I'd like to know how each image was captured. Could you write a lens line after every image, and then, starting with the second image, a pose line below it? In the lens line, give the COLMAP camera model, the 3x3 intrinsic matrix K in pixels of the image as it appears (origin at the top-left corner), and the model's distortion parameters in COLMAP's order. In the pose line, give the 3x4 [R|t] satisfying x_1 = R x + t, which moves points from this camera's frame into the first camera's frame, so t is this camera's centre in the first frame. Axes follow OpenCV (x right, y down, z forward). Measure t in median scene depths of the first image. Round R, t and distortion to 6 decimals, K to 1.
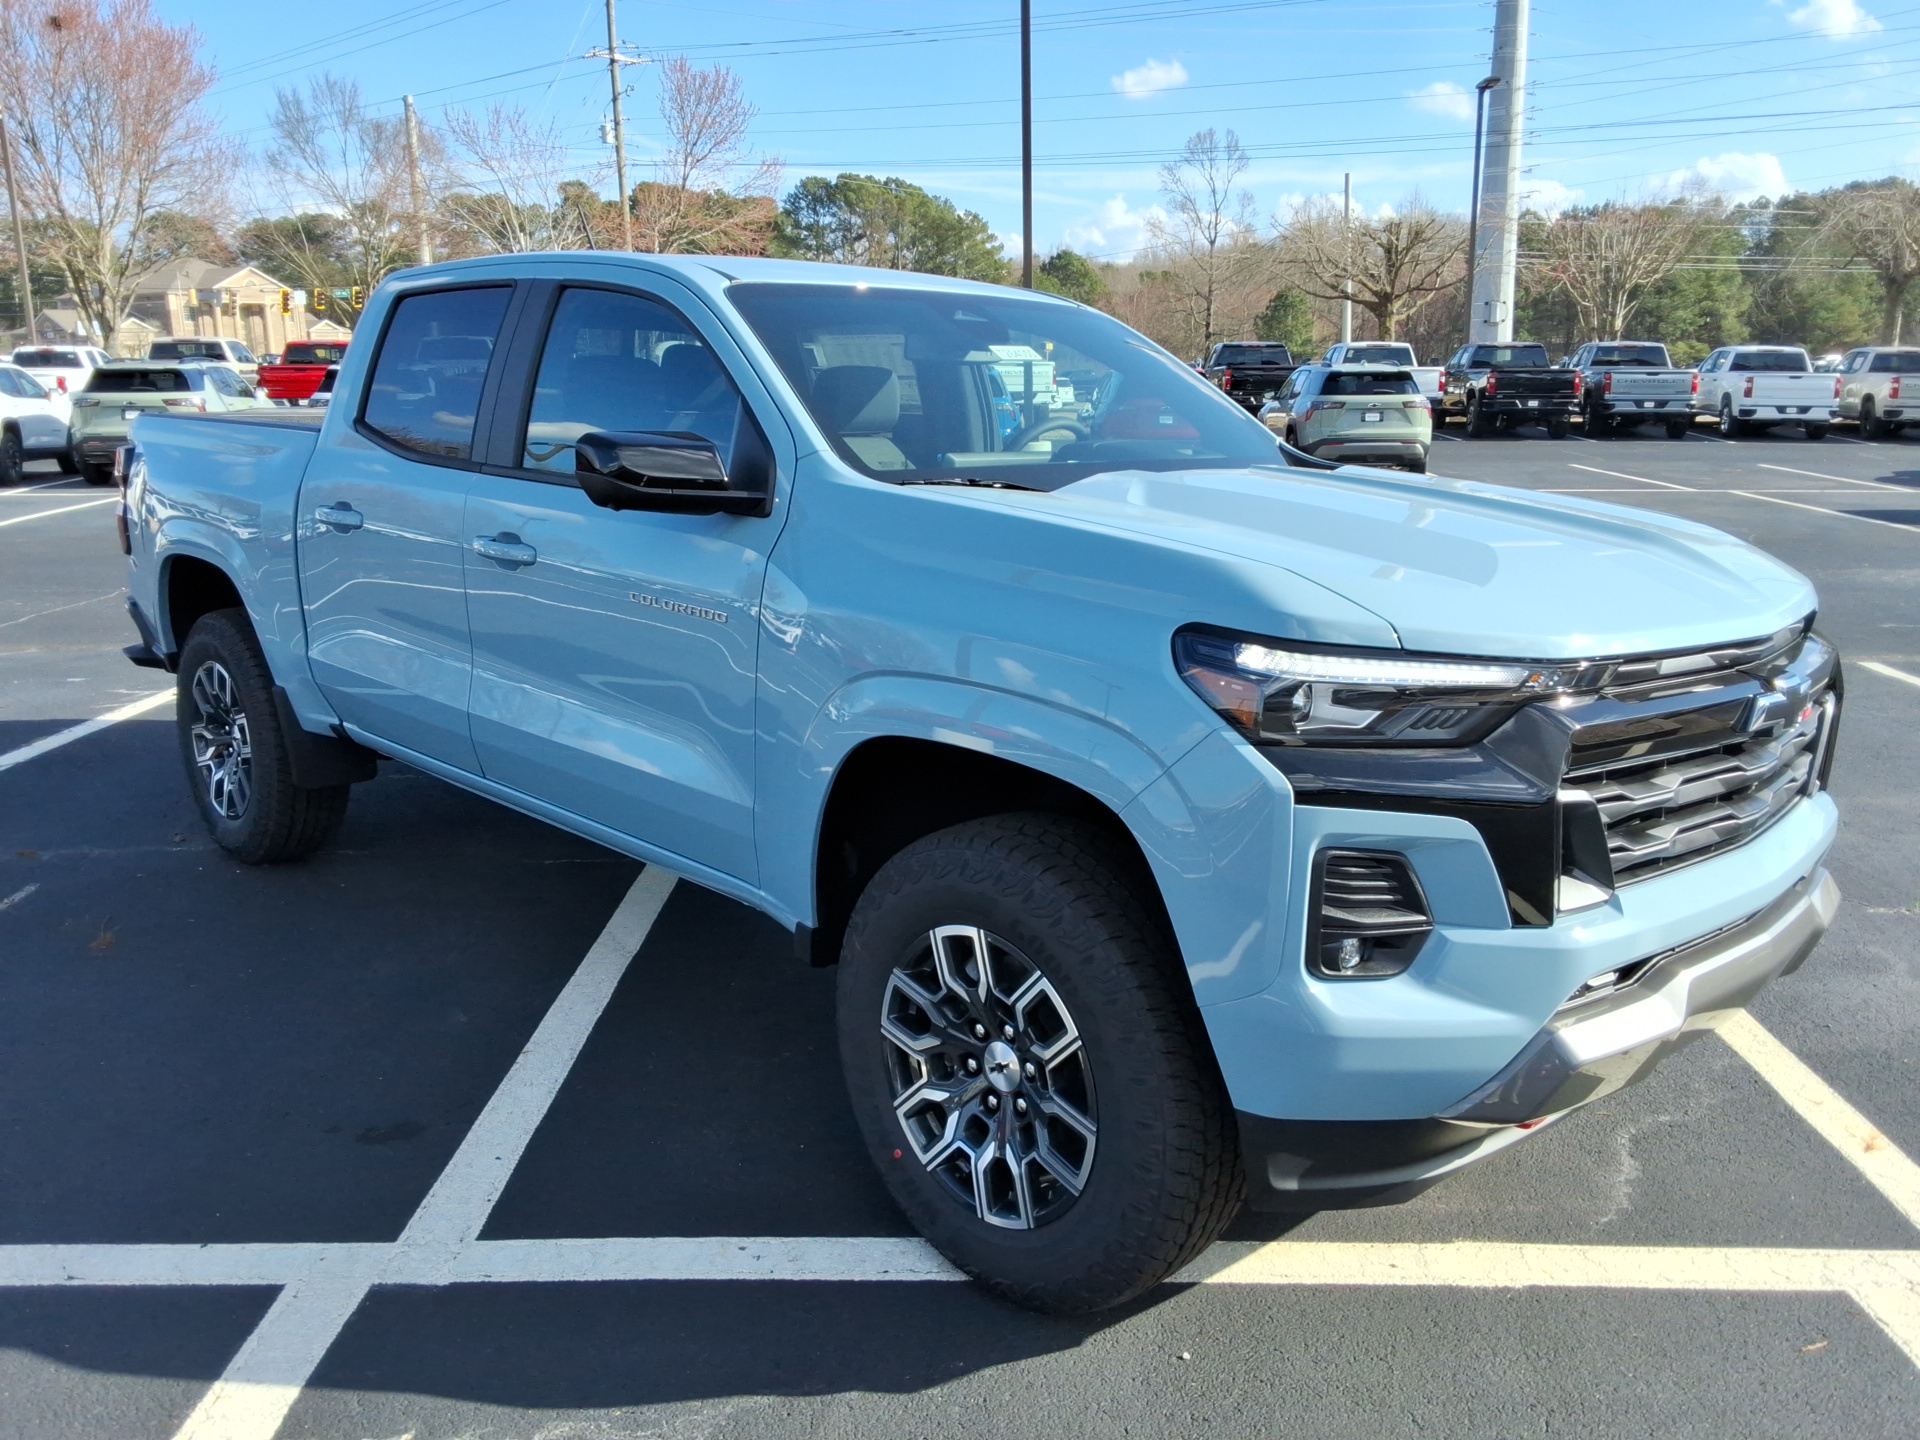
lens RADIAL K [[1530.0, 0, 967.0], [0, 1530.0, 718.9], [0, 0, 1]] dist [0.102594, -0.159222]
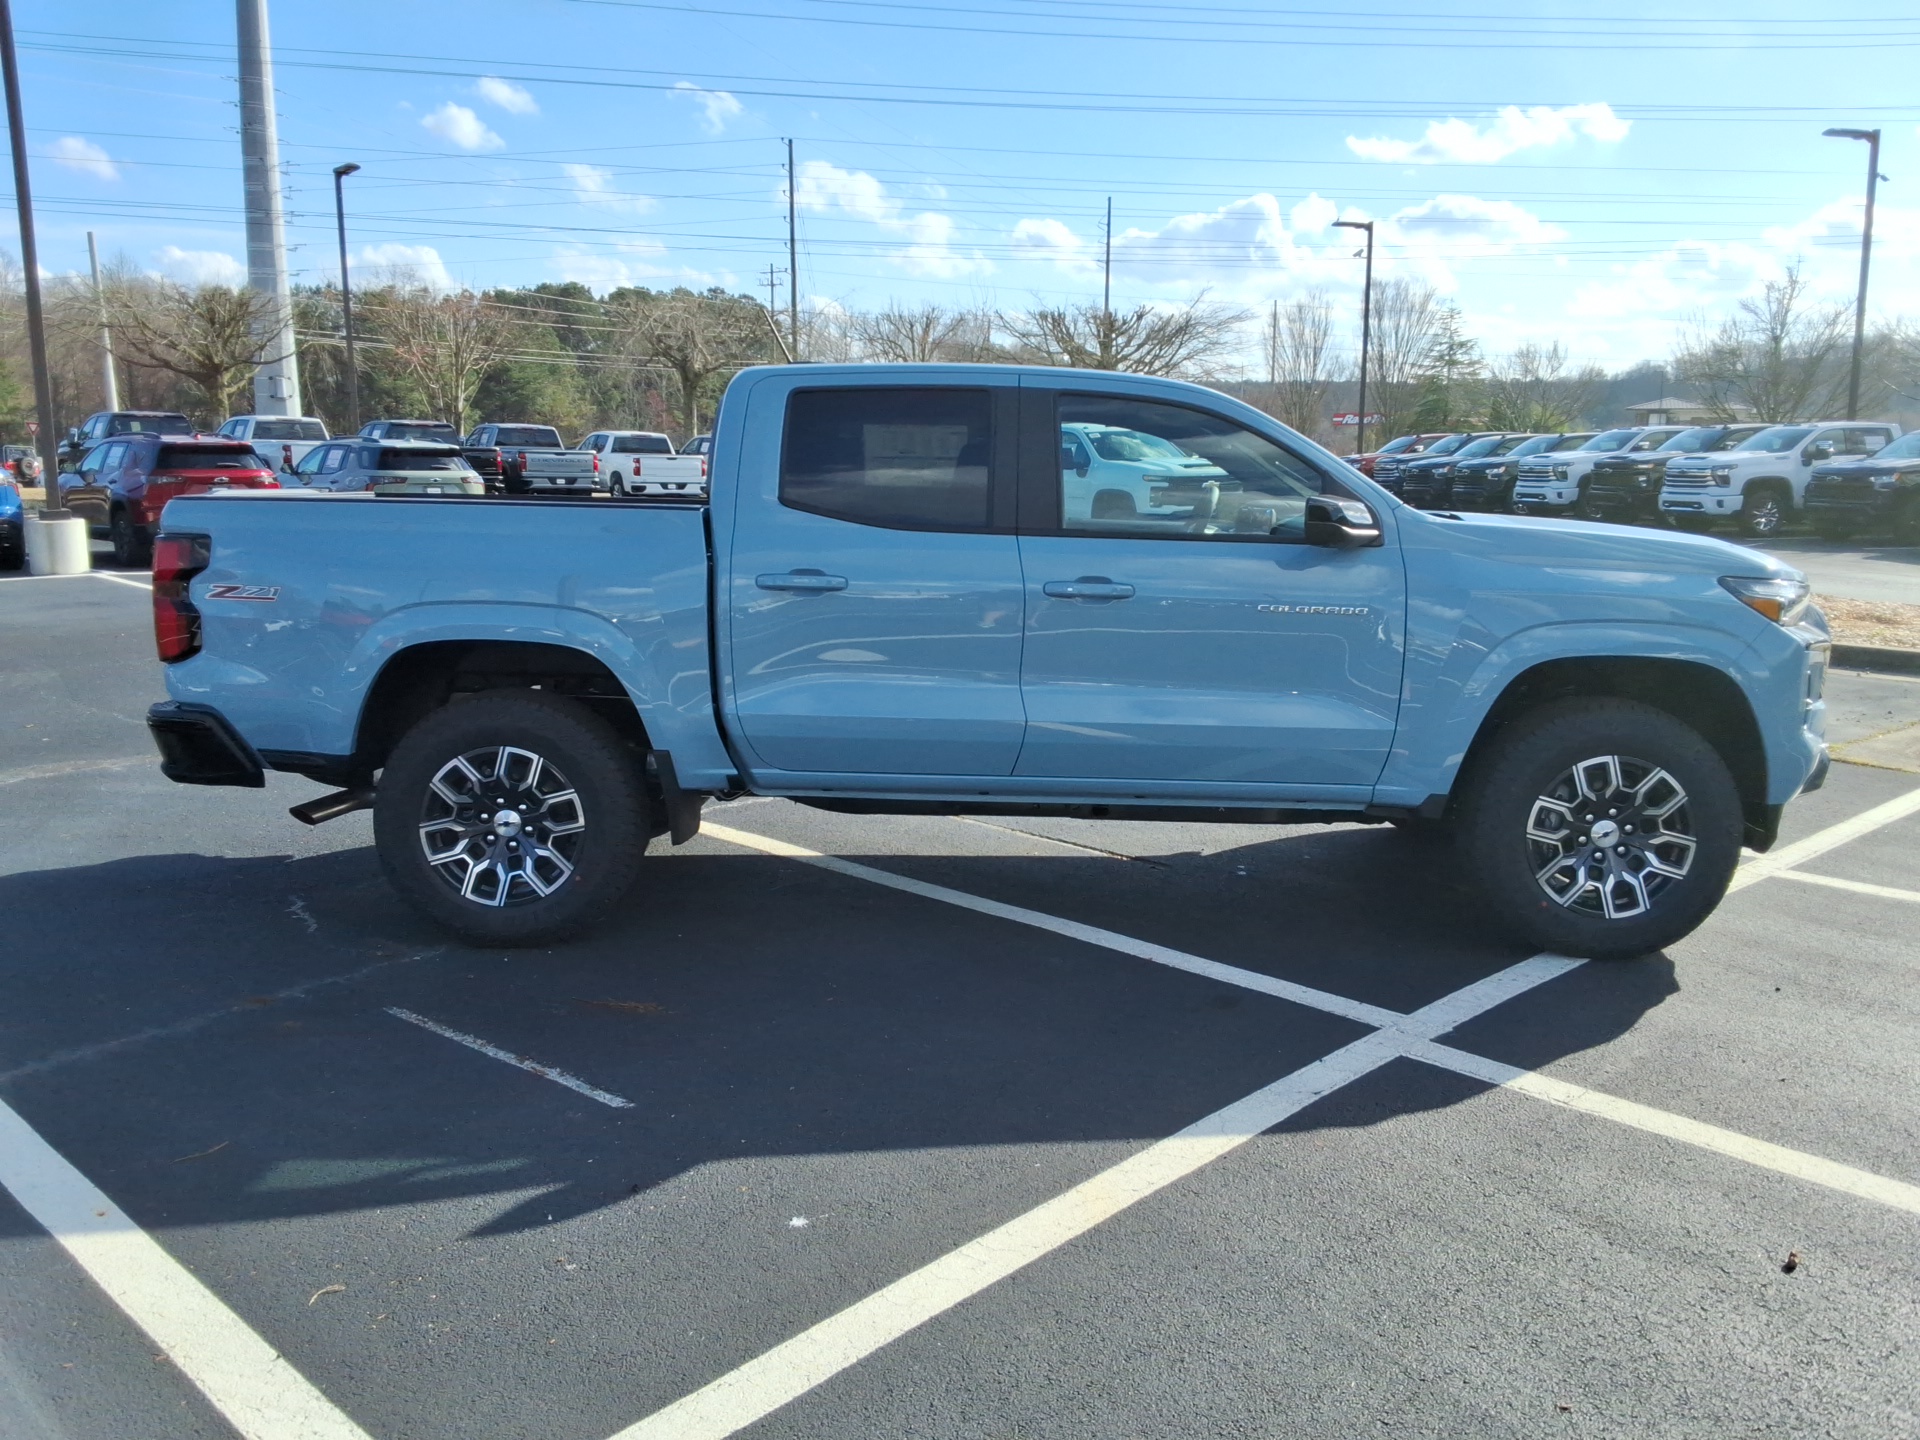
lens RADIAL K [[1530.0, 0, 968.8], [0, 1530.0, 724.8], [0, 0, 1]] dist [0.102594, -0.159222]
pose [[0.716172, -0.114640, 0.688444, -0.132606], [0.144682, 0.989376, 0.014242, -0.002834], [-0.682762, 0.089406, 0.725150, 0.012607]]
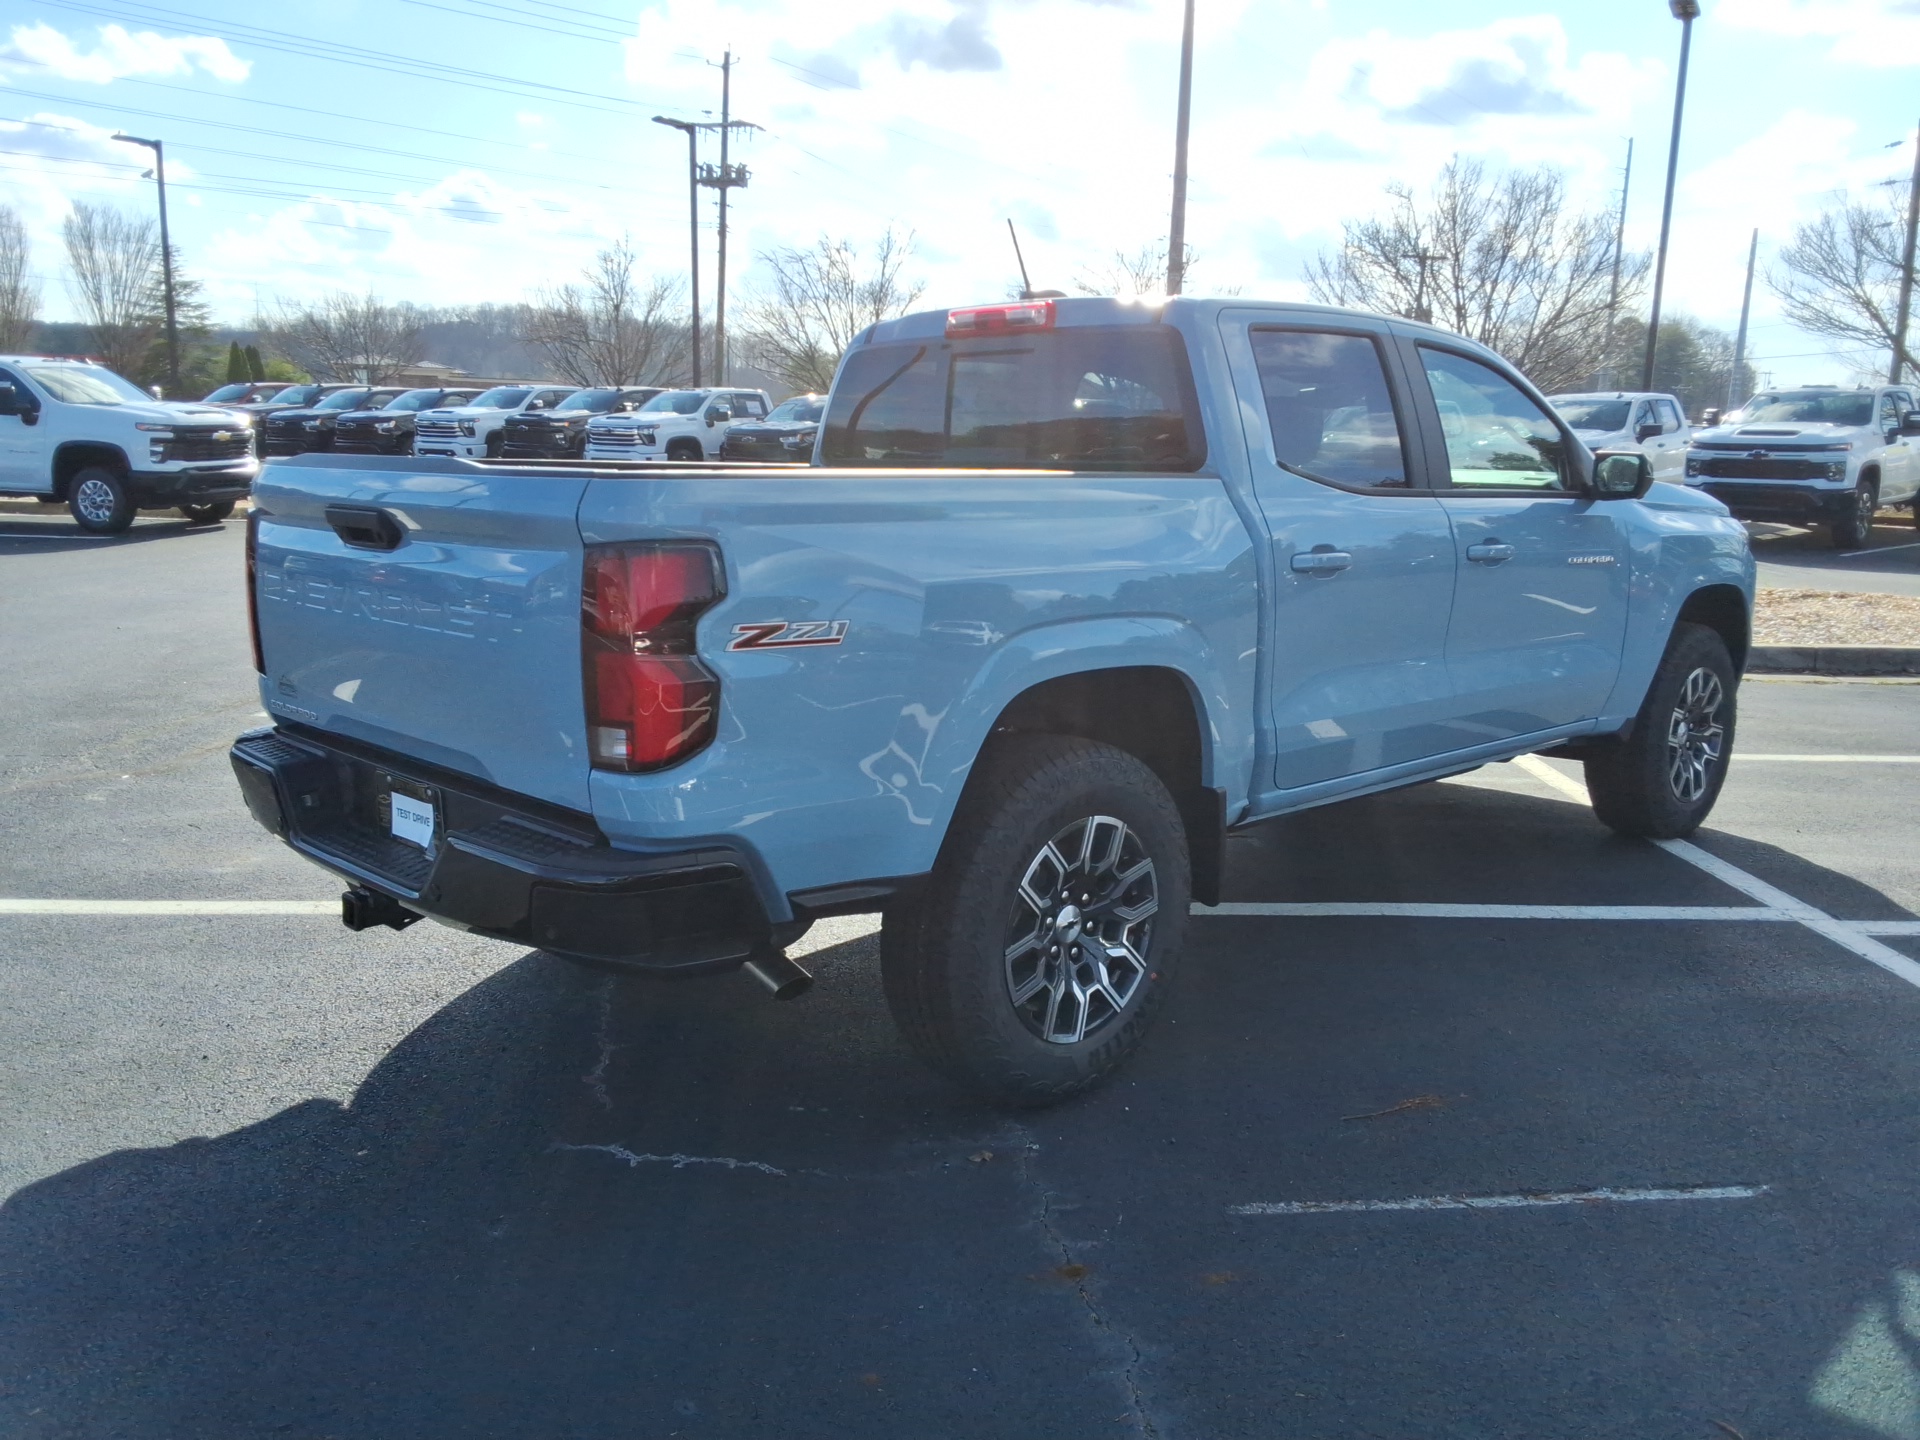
lens RADIAL K [[1530.0, 0, 952.7], [0, 1530.0, 724.7], [0, 0, 1]] dist [0.102594, -0.159222]
pose [[-0.000718, -0.188008, 0.982167, -0.162131], [0.197366, 0.962822, 0.184449, -0.030297], [-0.980330, 0.193978, 0.036415, 0.145588]]
